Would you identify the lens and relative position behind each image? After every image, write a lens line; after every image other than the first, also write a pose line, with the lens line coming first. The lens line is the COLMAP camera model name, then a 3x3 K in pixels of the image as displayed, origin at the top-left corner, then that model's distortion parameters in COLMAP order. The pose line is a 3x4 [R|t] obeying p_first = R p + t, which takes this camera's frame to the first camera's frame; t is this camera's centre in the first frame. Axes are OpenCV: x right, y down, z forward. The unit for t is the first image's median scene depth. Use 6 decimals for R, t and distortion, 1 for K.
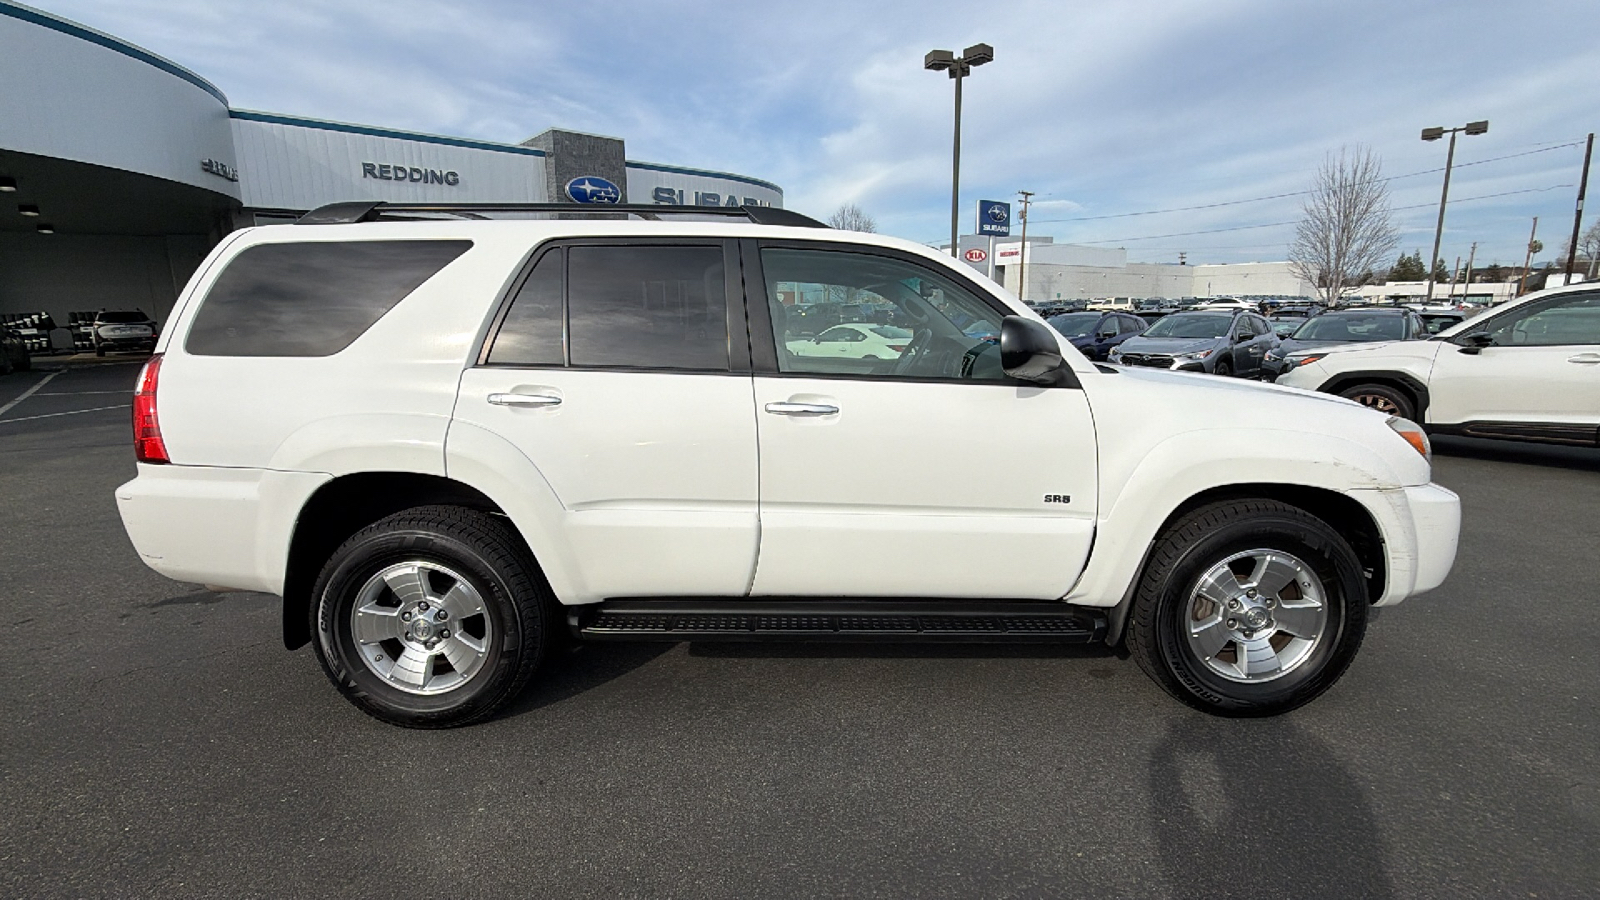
lens RADIAL K [[733.6, 0, 798.0], [0, 733.6, 441.5], [0, 0, 1]] dist [0.000536, -0.001015]
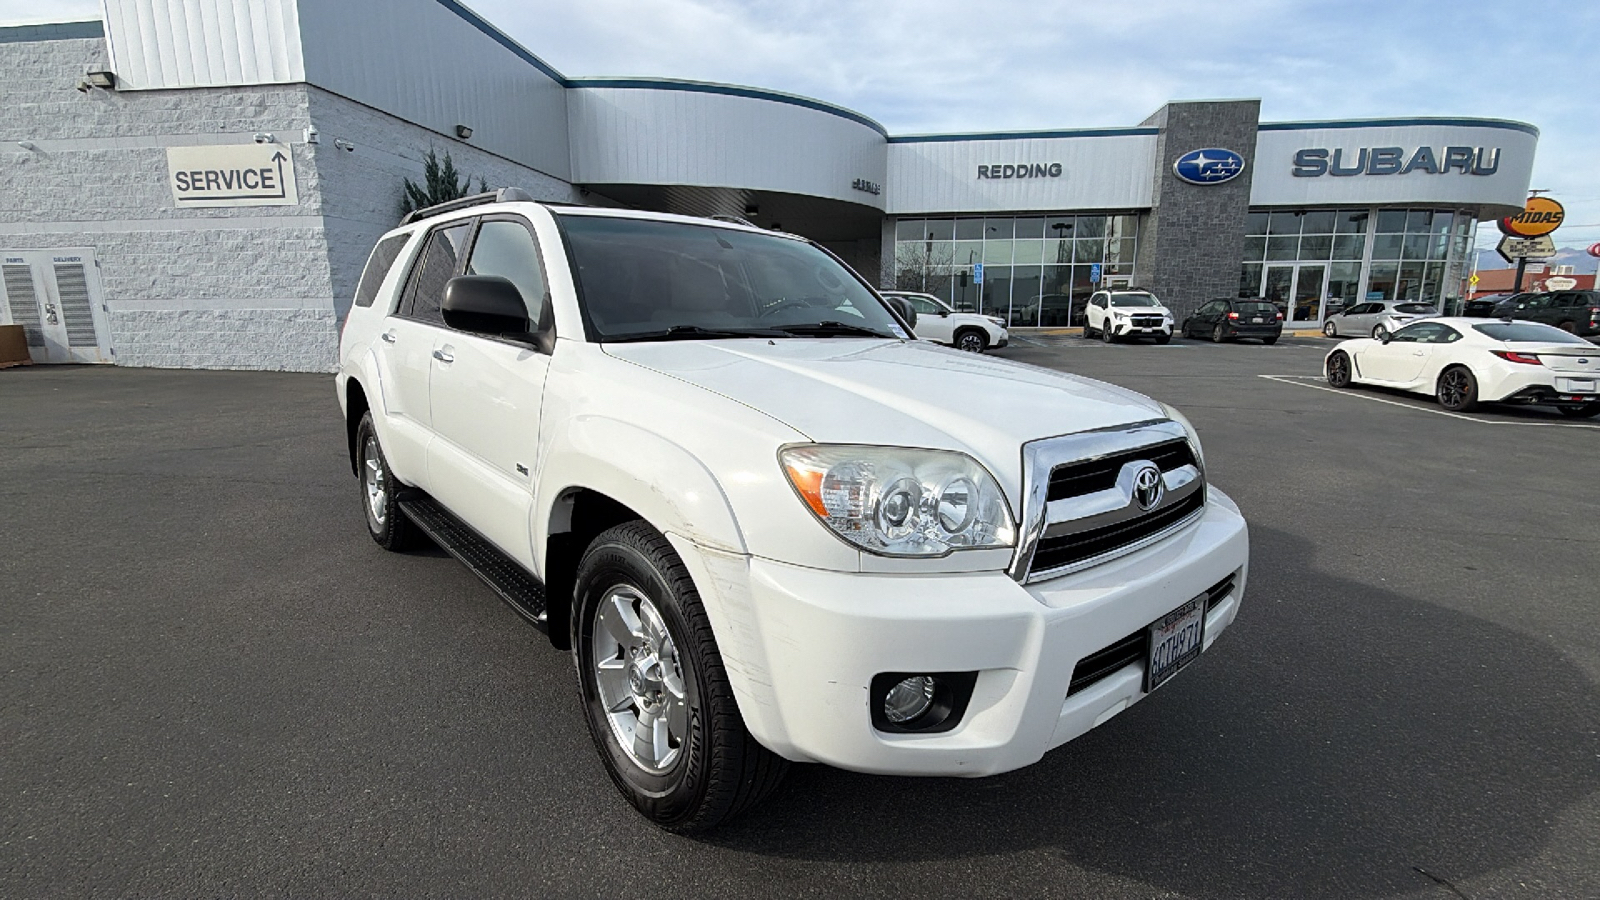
lens RADIAL K [[733.6, 0, 798.0], [0, 733.6, 441.5], [0, 0, 1]] dist [0.000536, -0.001015]
pose [[0.657399, 0.150588, -0.738343, 0.113978], [-0.140807, 0.987119, 0.075956, -0.007030], [0.740270, 0.054030, 0.670135, 0.056037]]
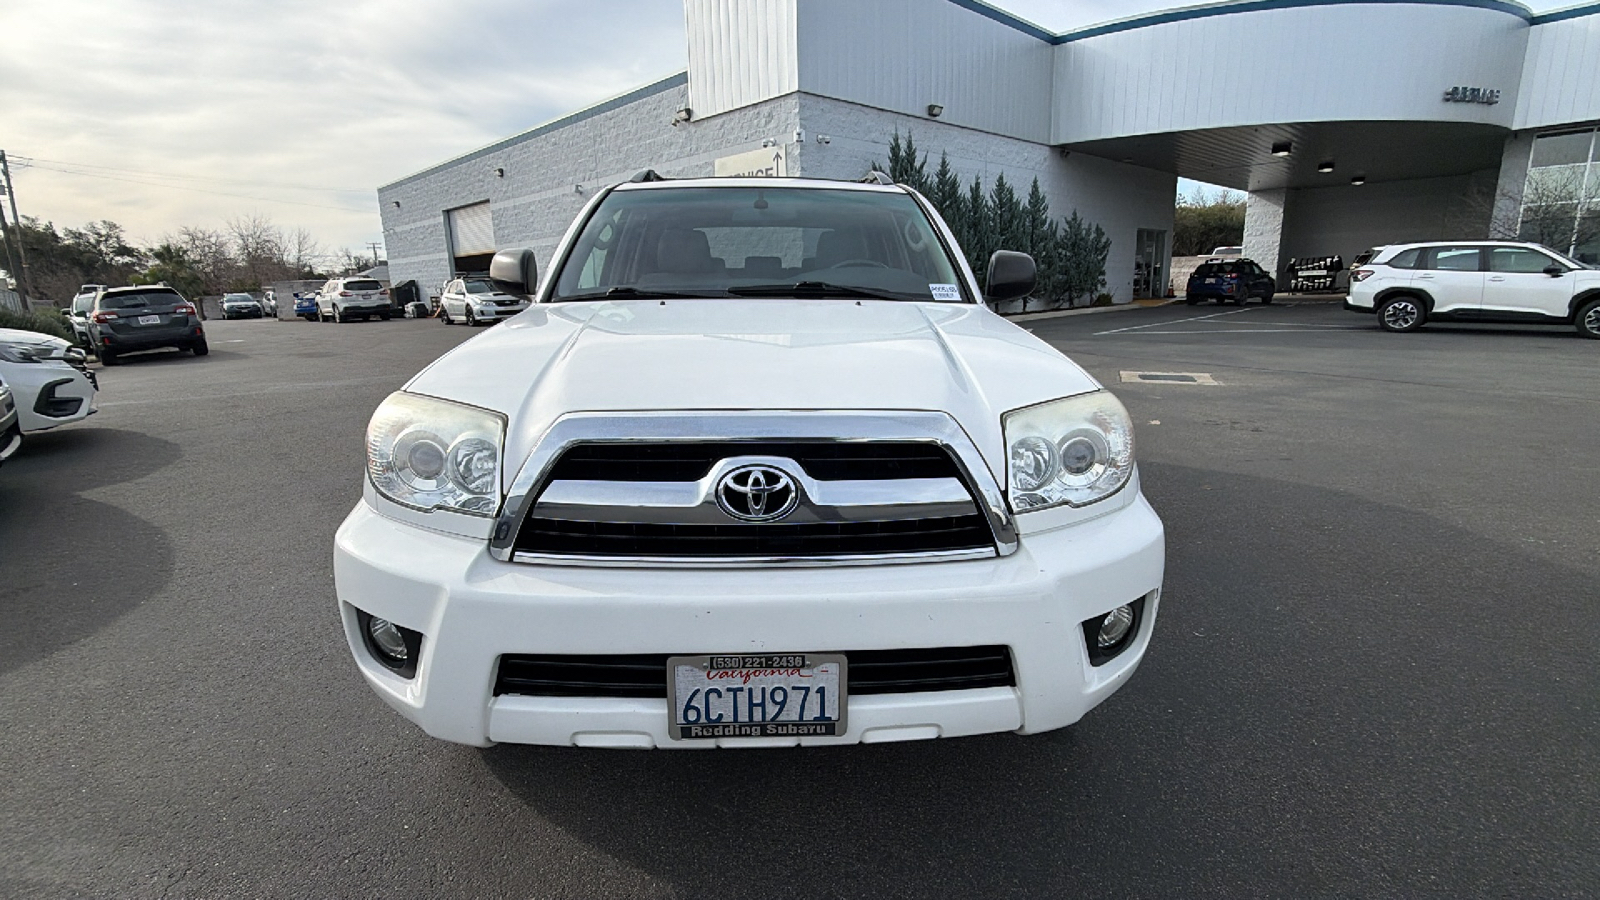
lens RADIAL K [[733.6, 0, 798.0], [0, 733.6, 441.5], [0, 0, 1]] dist [0.000536, -0.001015]
pose [[0.036260, 0.226482, -0.973340, 0.134638], [-0.152867, 0.963775, 0.218561, -0.017043], [0.987581, 0.140867, 0.069568, 0.122263]]
